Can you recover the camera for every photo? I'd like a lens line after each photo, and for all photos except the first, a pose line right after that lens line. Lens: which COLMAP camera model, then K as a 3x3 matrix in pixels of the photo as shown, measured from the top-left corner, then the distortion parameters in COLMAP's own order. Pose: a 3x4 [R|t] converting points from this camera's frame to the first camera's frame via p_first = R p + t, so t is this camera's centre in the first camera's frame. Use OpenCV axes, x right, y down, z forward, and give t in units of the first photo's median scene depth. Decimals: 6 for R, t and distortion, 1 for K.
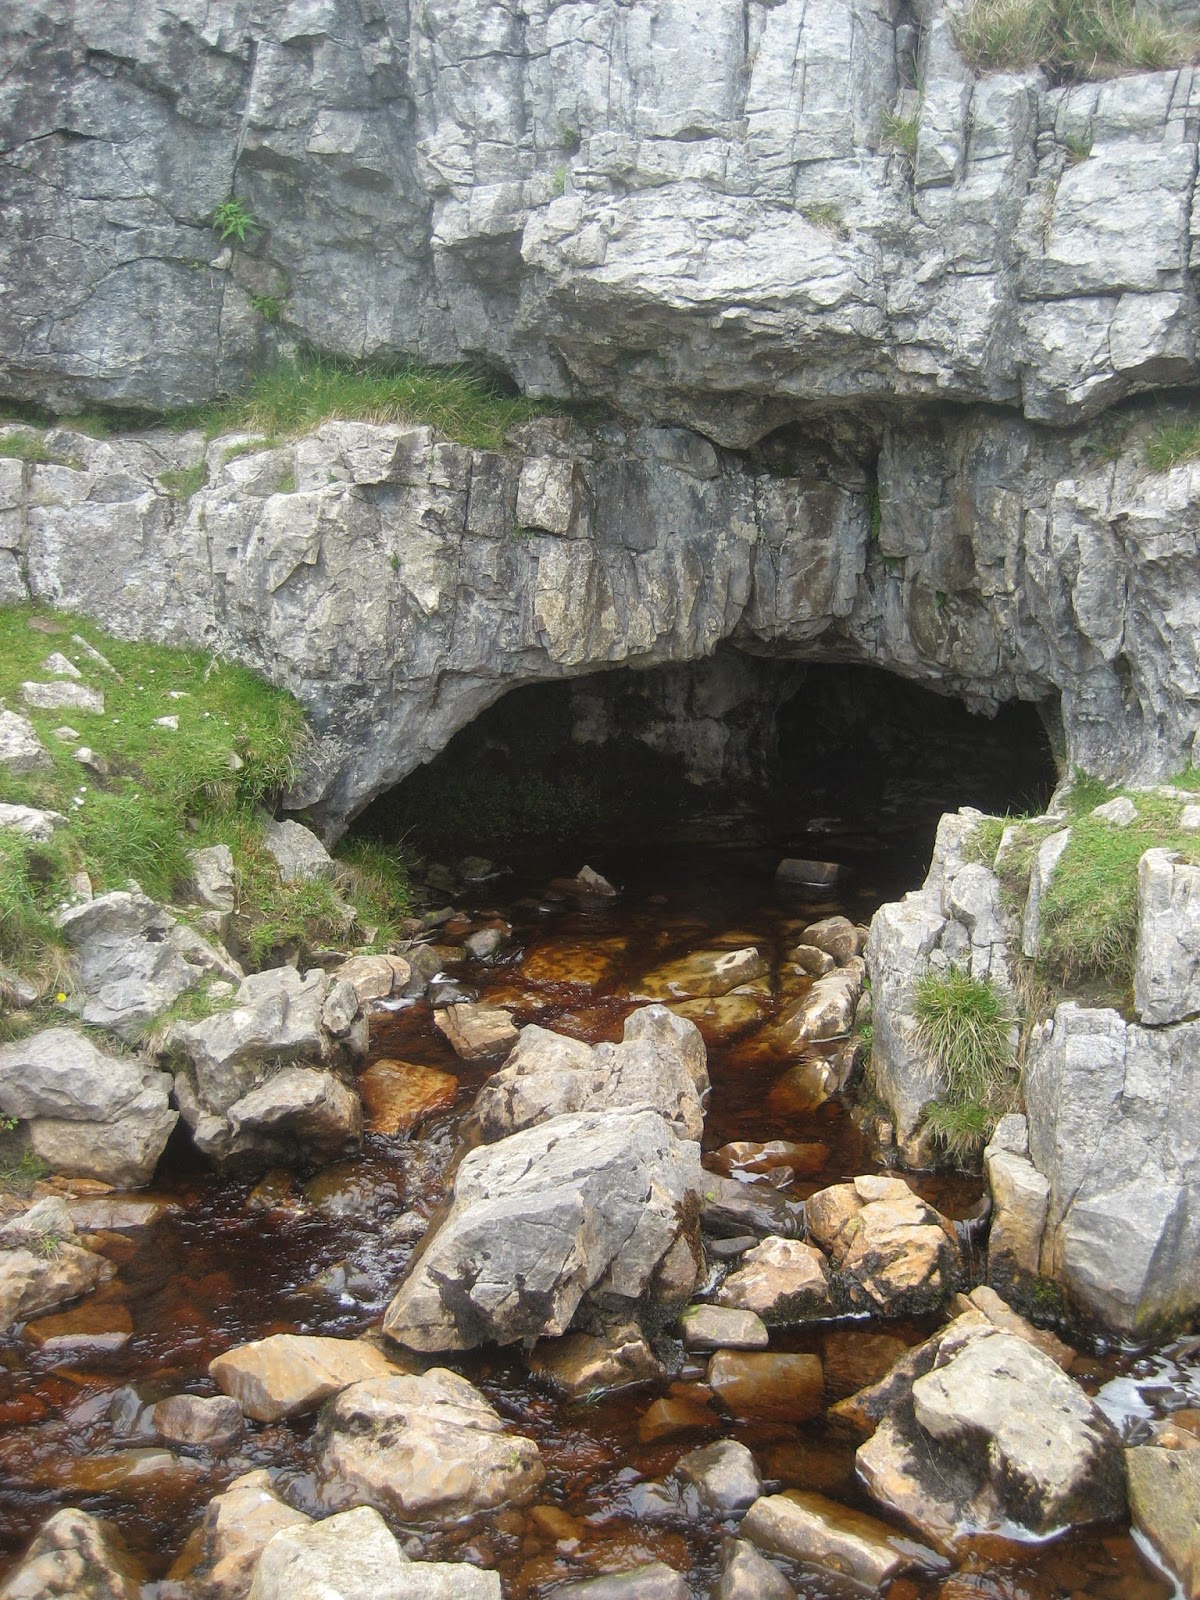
lens RADIAL K [[1755.5, 0, 599.9], [0, 1755.5, 798.0], [0, 0, 1]] dist [-0.060000, 0.000000]
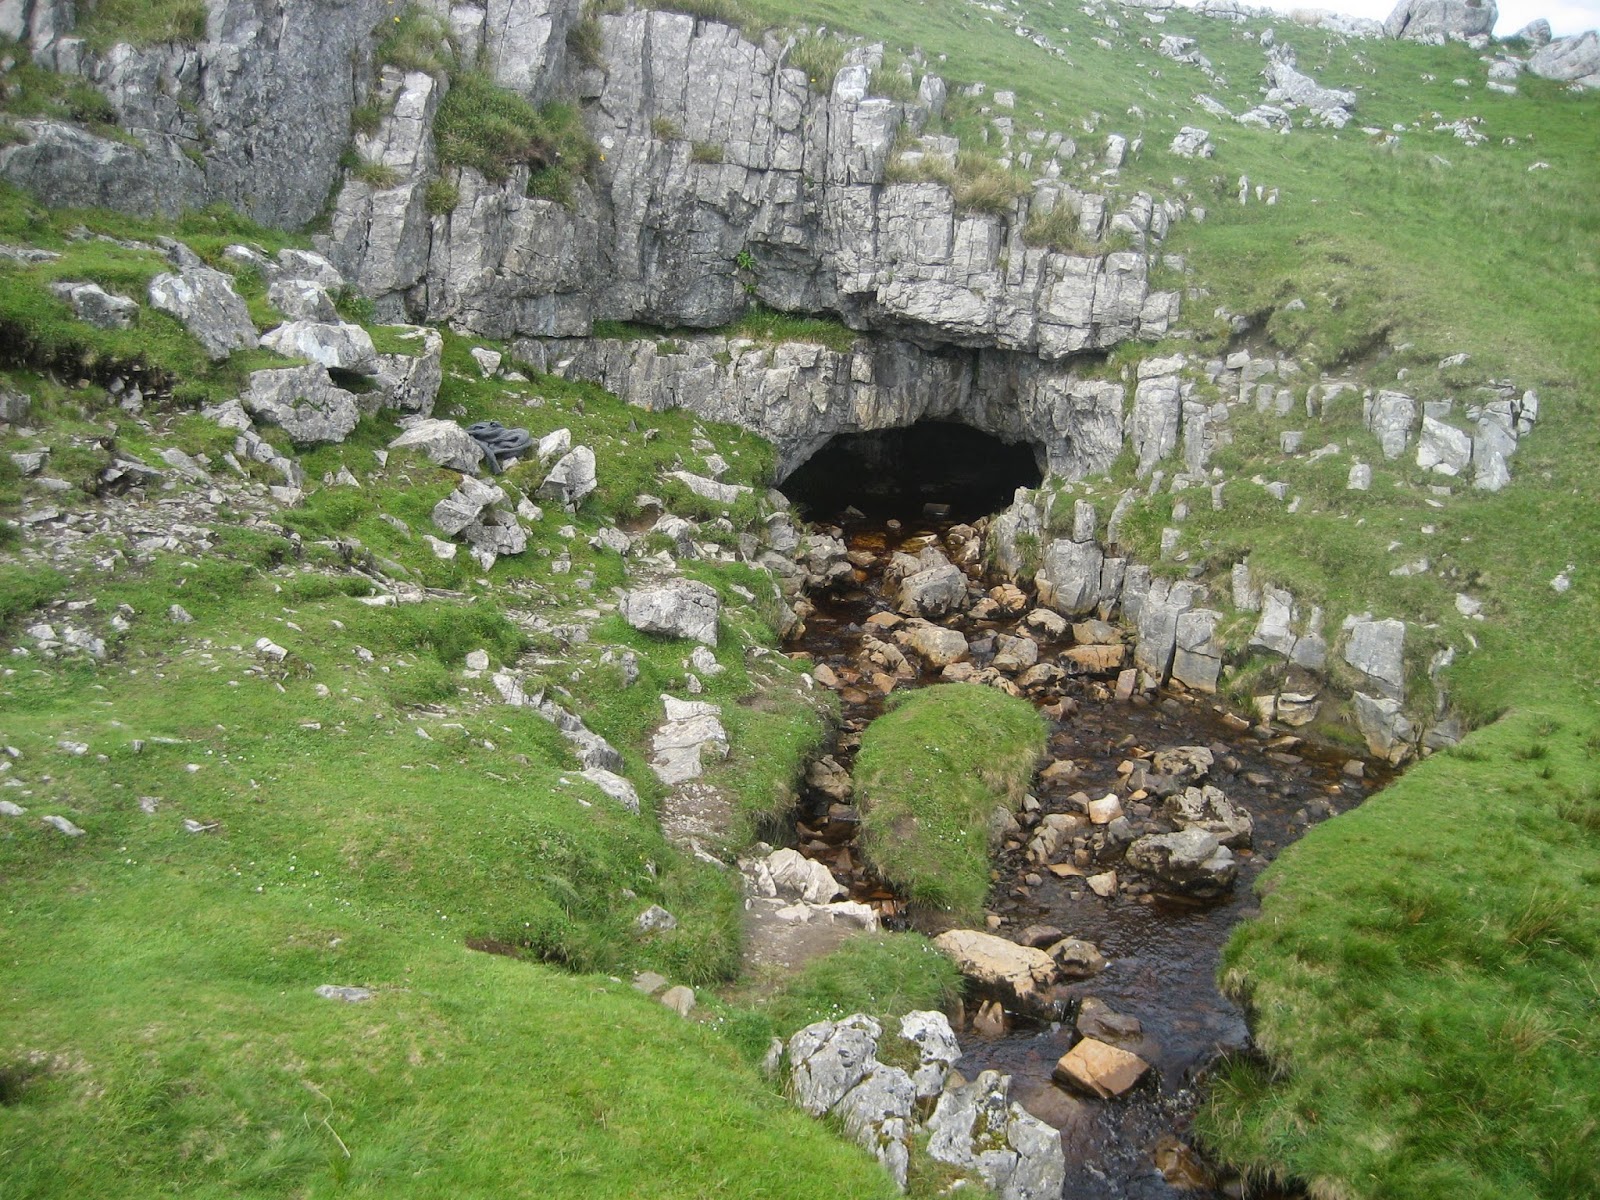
lens RADIAL K [[1755.5, 0, 799.9], [0, 1755.5, 599.5], [0, 0, 1]] dist [-0.060000, 0.000000]
pose [[0.987051, -0.008239, 0.160194, -0.633149], [-0.005577, 0.996314, 0.085604, -0.054355], [-0.160309, -0.085389, 0.983367, -1.892633]]
